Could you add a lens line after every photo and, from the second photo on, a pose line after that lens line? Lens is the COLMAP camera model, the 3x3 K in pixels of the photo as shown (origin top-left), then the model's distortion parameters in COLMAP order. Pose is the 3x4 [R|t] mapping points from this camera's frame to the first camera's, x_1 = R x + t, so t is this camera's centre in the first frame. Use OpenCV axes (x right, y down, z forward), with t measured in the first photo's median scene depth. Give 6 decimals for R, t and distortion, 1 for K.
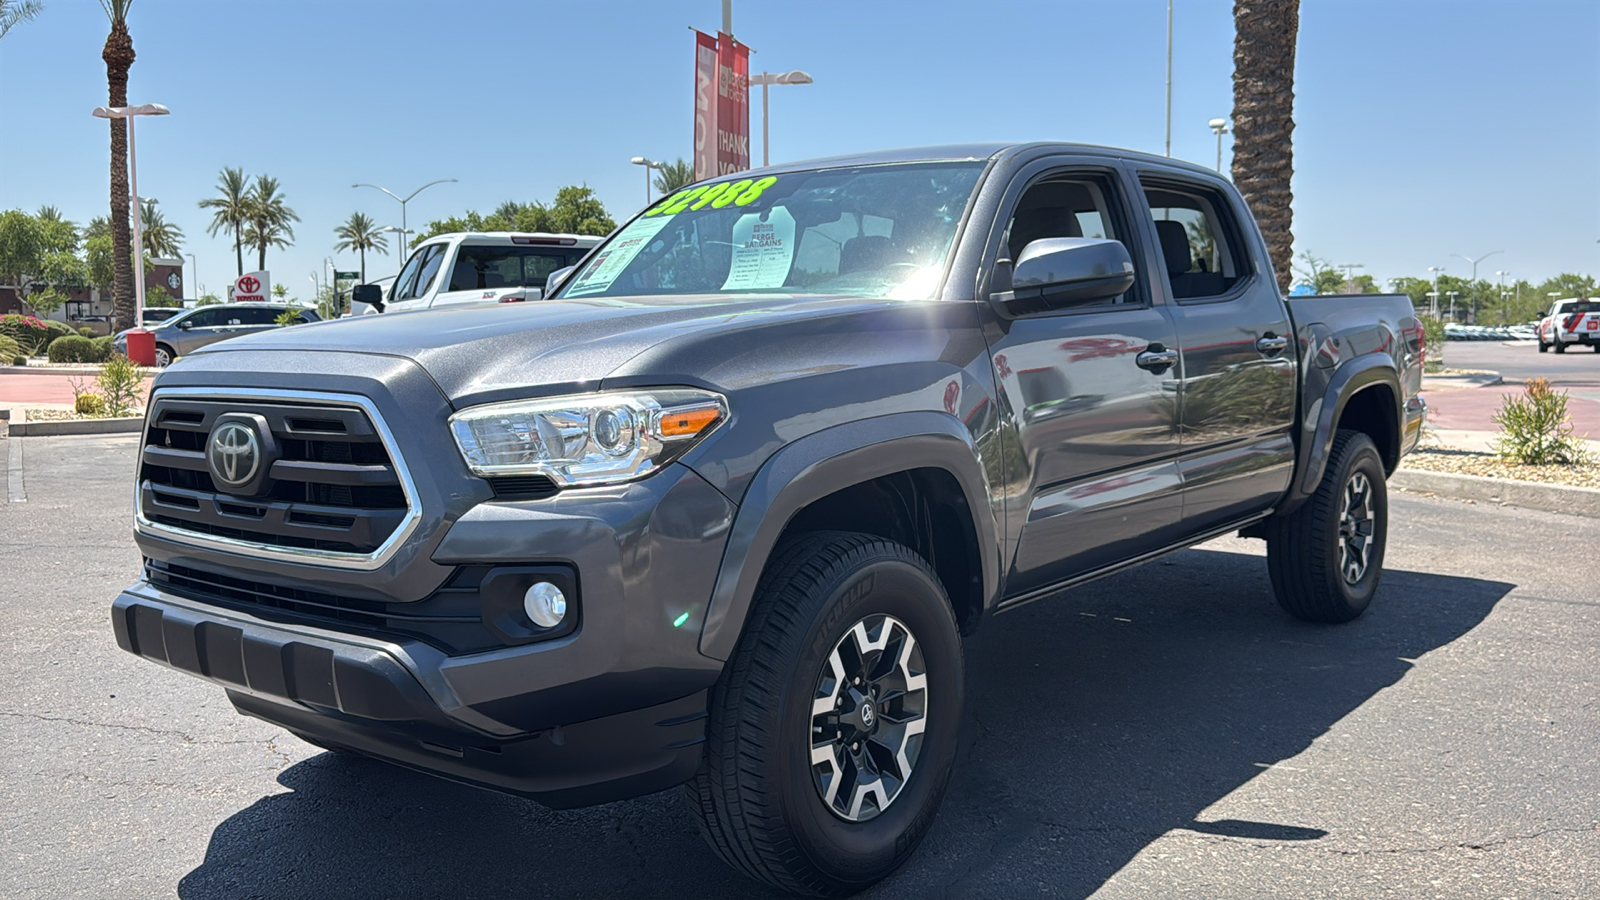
lens RADIAL K [[1384.4, 0, 800.0], [0, 1384.4, 450.0], [0, 0, 1]] dist [0.165910, -0.362020]
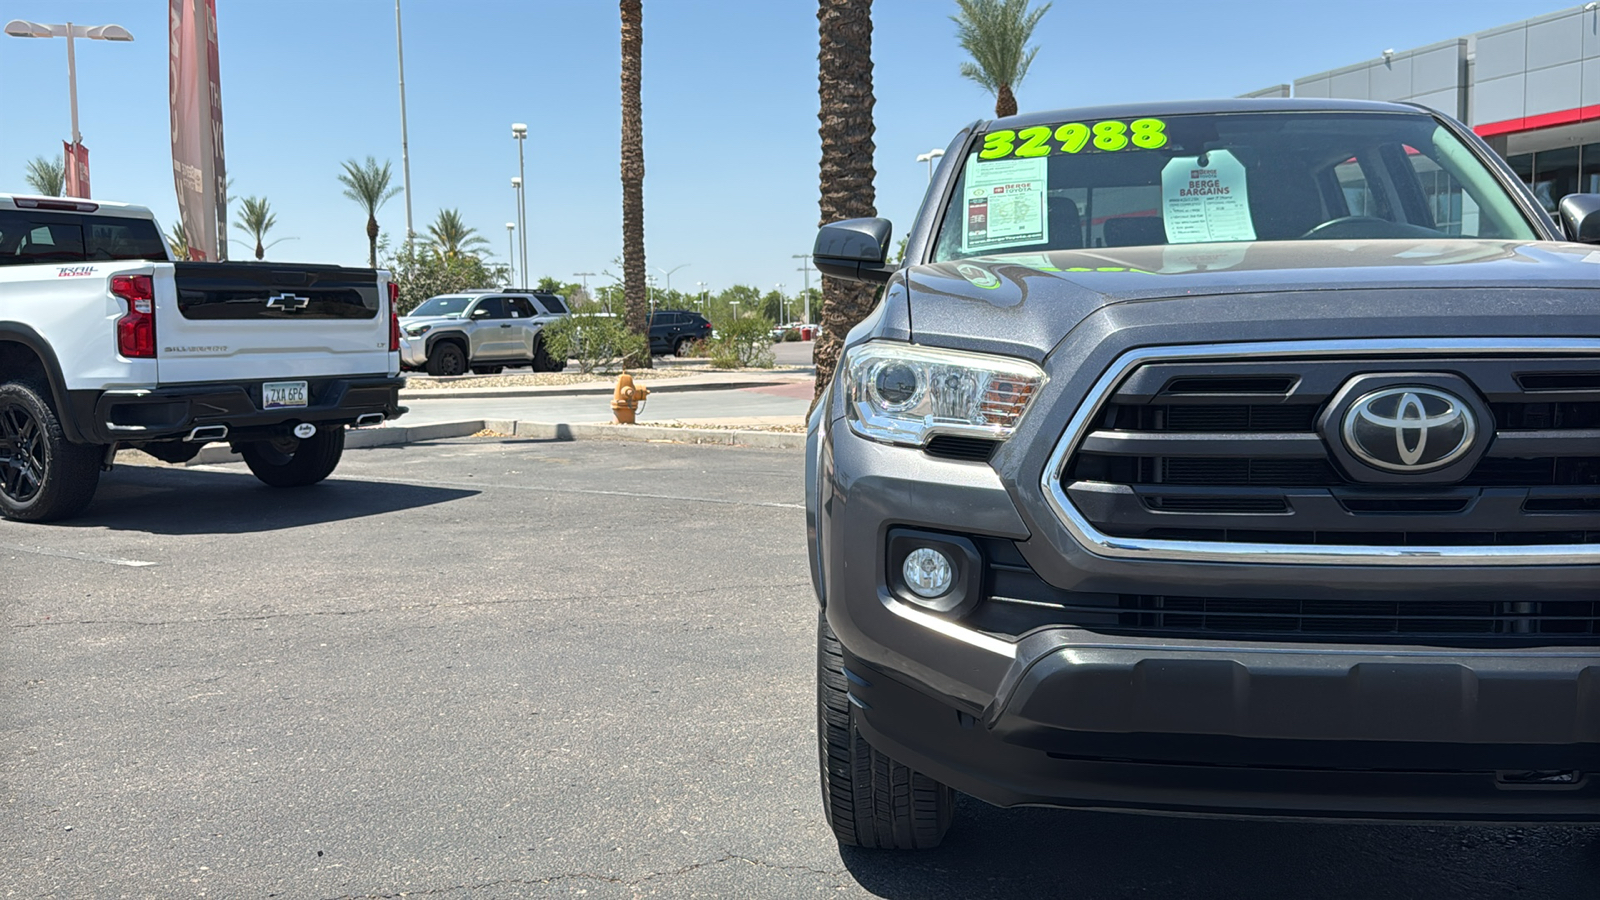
lens RADIAL K [[1384.4, 0, 800.0], [0, 1384.4, 450.0], [0, 0, 1]] dist [0.165910, -0.362020]
pose [[0.844716, -0.050666, 0.532811, -0.273275], [0.053004, 0.998535, 0.010919, -0.002770], [-0.532583, 0.019017, 0.846164, 0.143404]]
